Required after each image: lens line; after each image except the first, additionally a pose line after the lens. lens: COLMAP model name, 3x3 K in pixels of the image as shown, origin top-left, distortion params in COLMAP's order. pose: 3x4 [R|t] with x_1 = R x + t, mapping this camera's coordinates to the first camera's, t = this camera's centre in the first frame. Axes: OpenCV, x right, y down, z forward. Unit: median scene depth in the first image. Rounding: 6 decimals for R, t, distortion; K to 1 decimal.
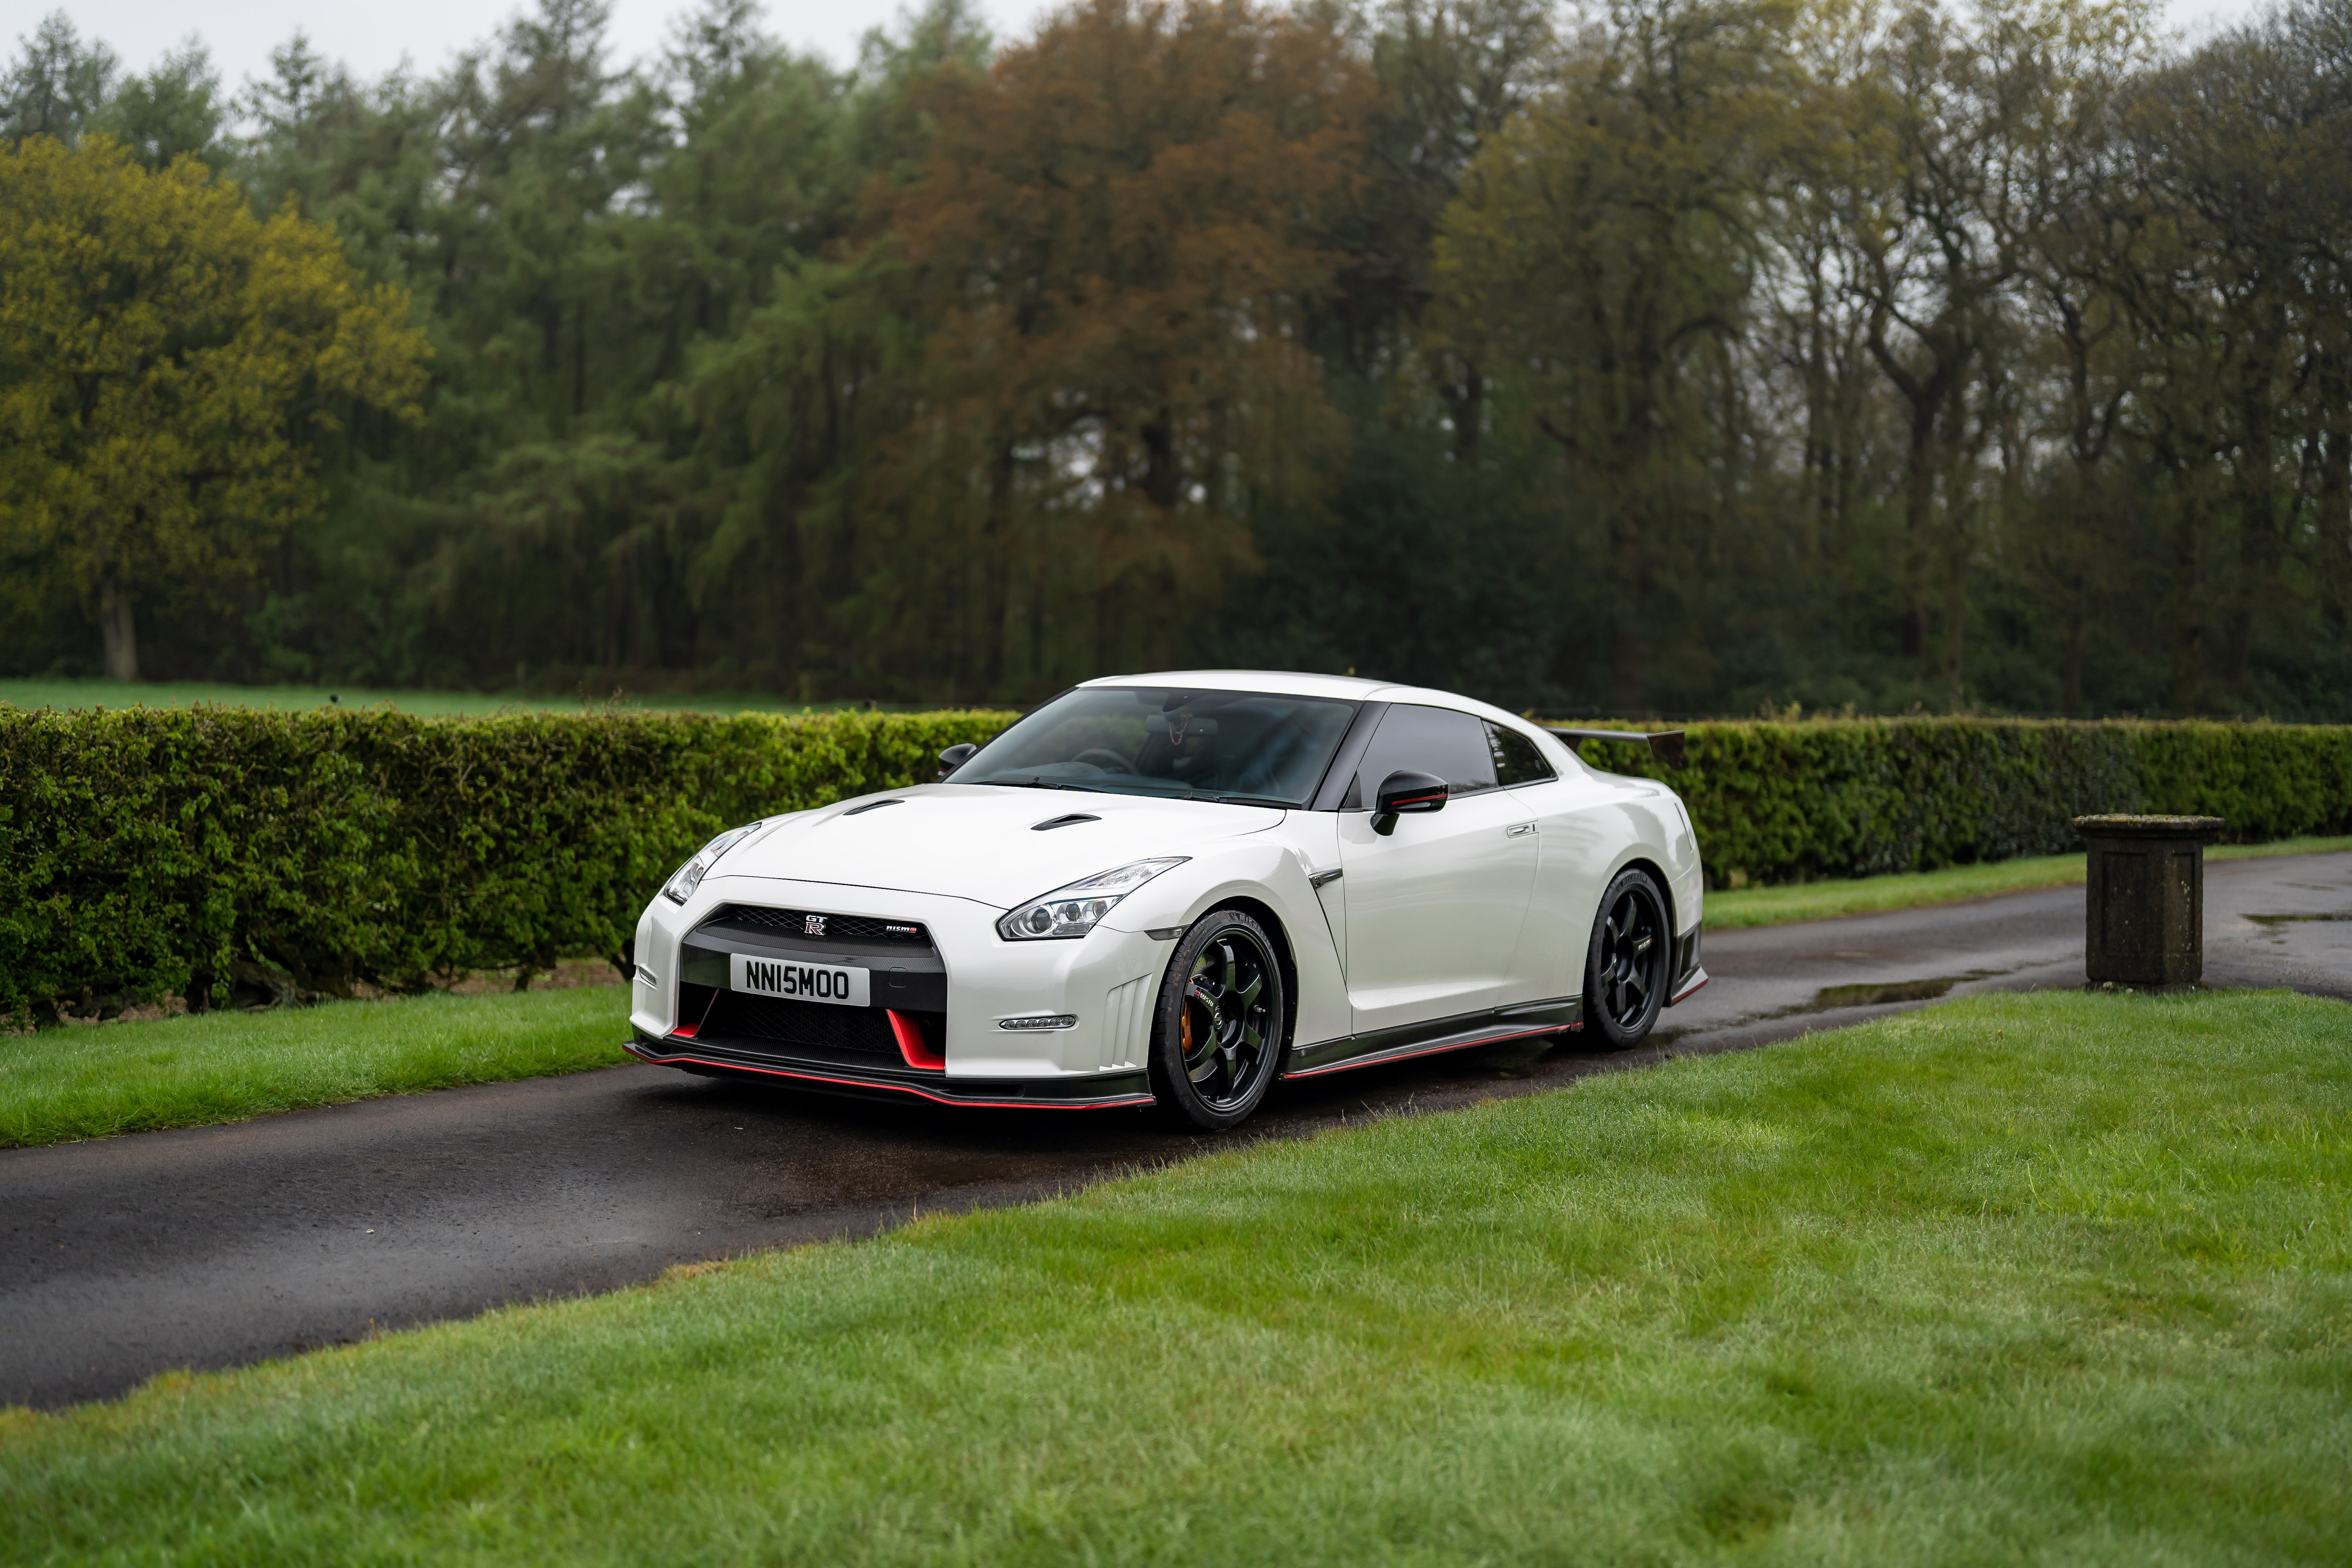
lens RADIAL K [[3364.2, 0, 1176.0], [0, 3364.2, 784.0], [0, 0, 1]] dist [0.024638, 0.053593]
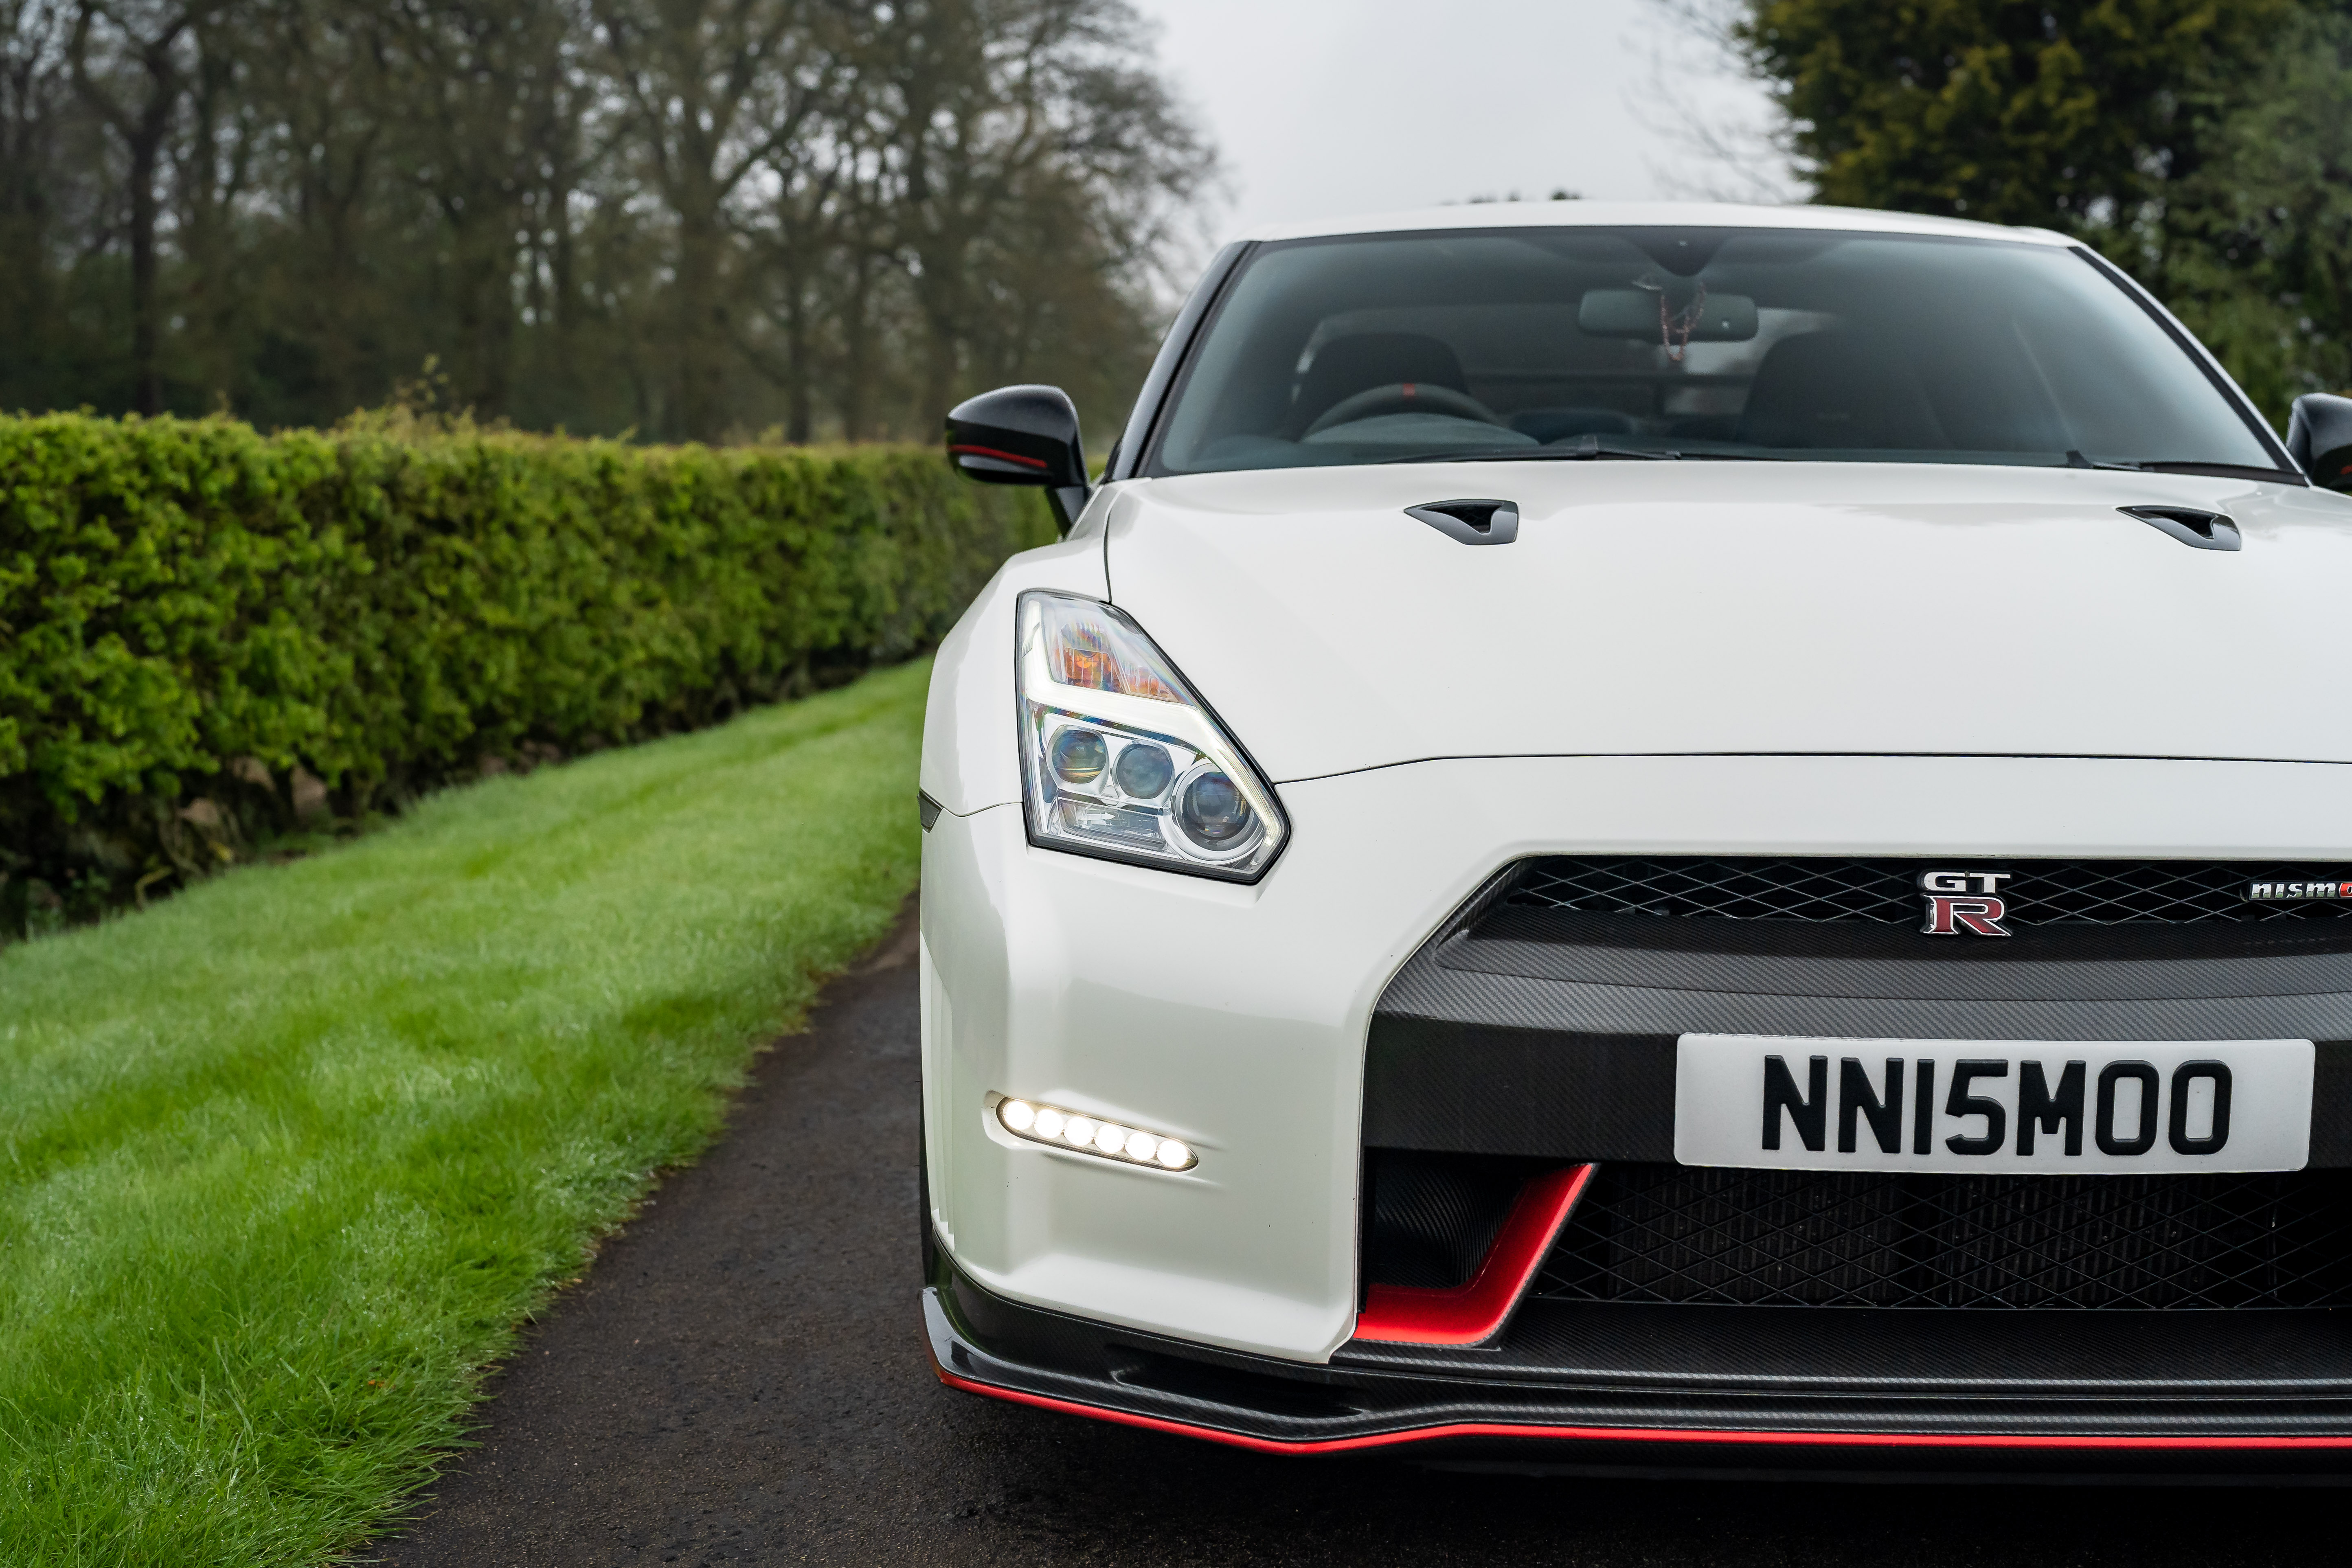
lens RADIAL K [[3333.5, 0, 1176.0], [0, 3333.5, 784.0], [0, 0, 1]] dist [-0.002373, 0.056514]
pose [[0.823144, -0.088002, 0.560971, -0.324487], [0.046264, 0.995027, 0.088208, 0.003660], [-0.565944, -0.046656, 0.823122, 0.812501]]
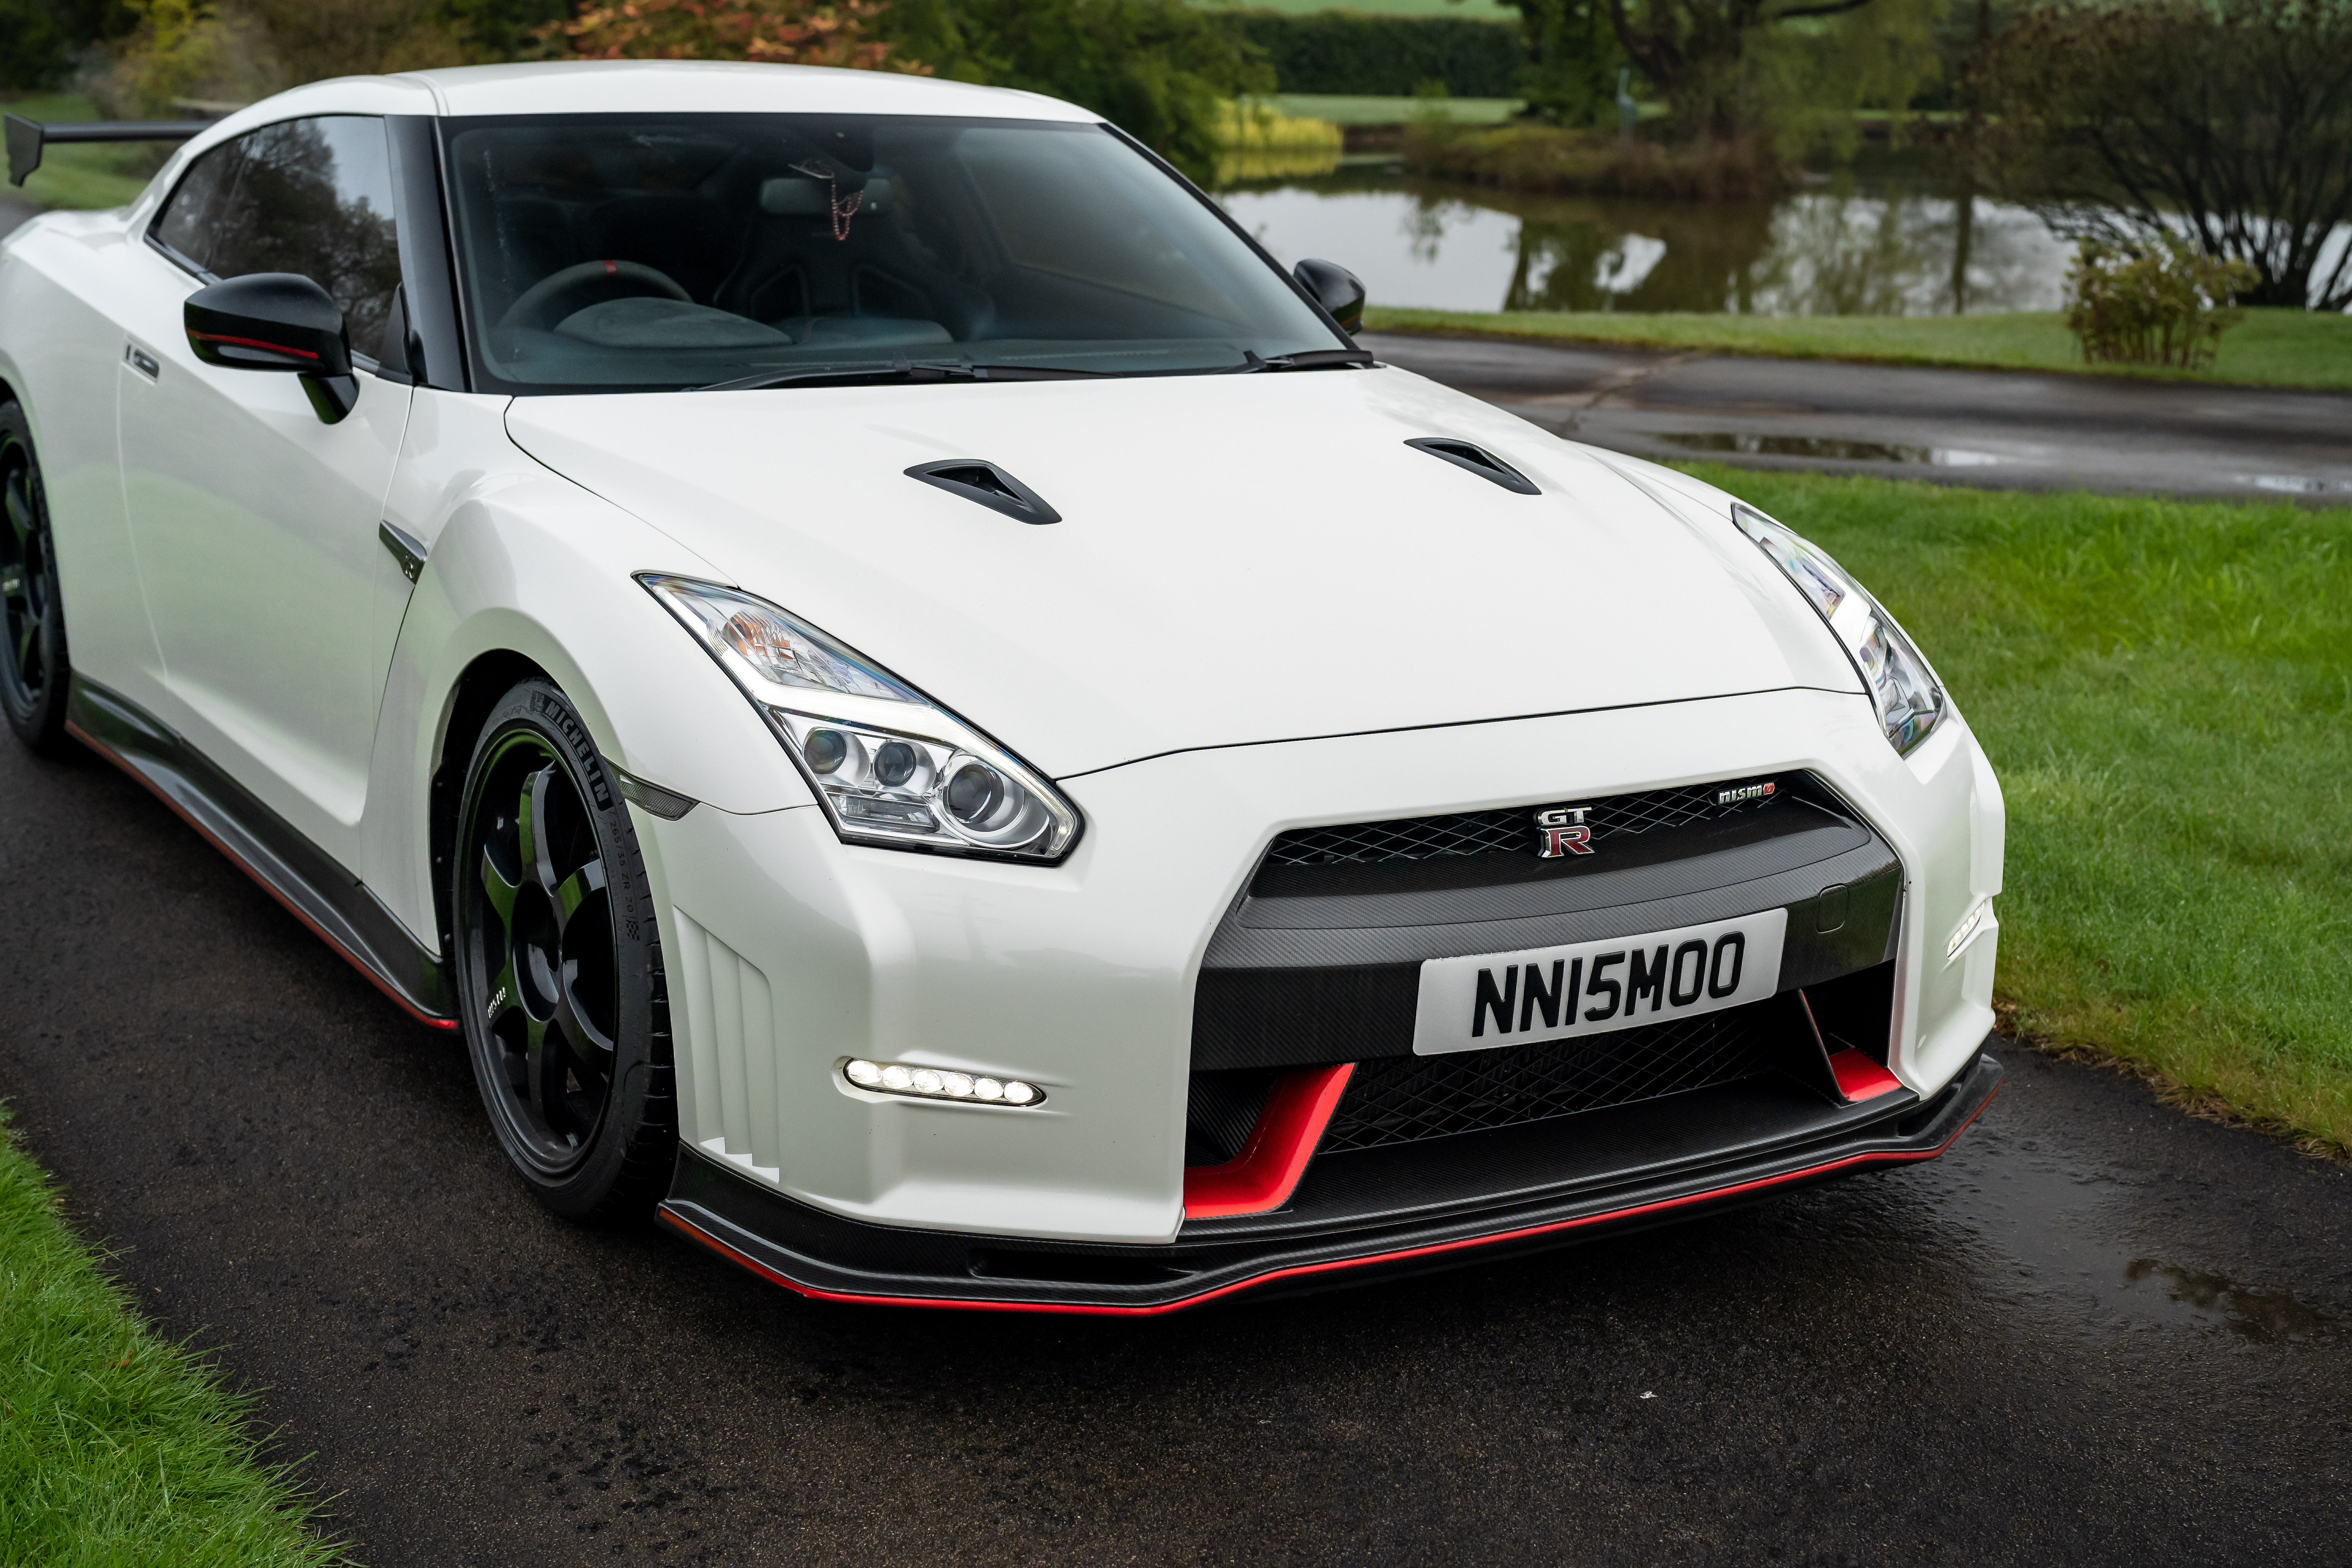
lens RADIAL K [[3161.0, 0, 1176.1], [0, 3161.0, 887.6], [0, 0, 1]] dist [0.003467, 0.009420]
pose [[0.419074, -0.263067, 0.869006, -0.447981], [0.020178, 0.959568, 0.280752, -0.055458], [-0.907728, -0.100121, 0.407439, 0.901034]]
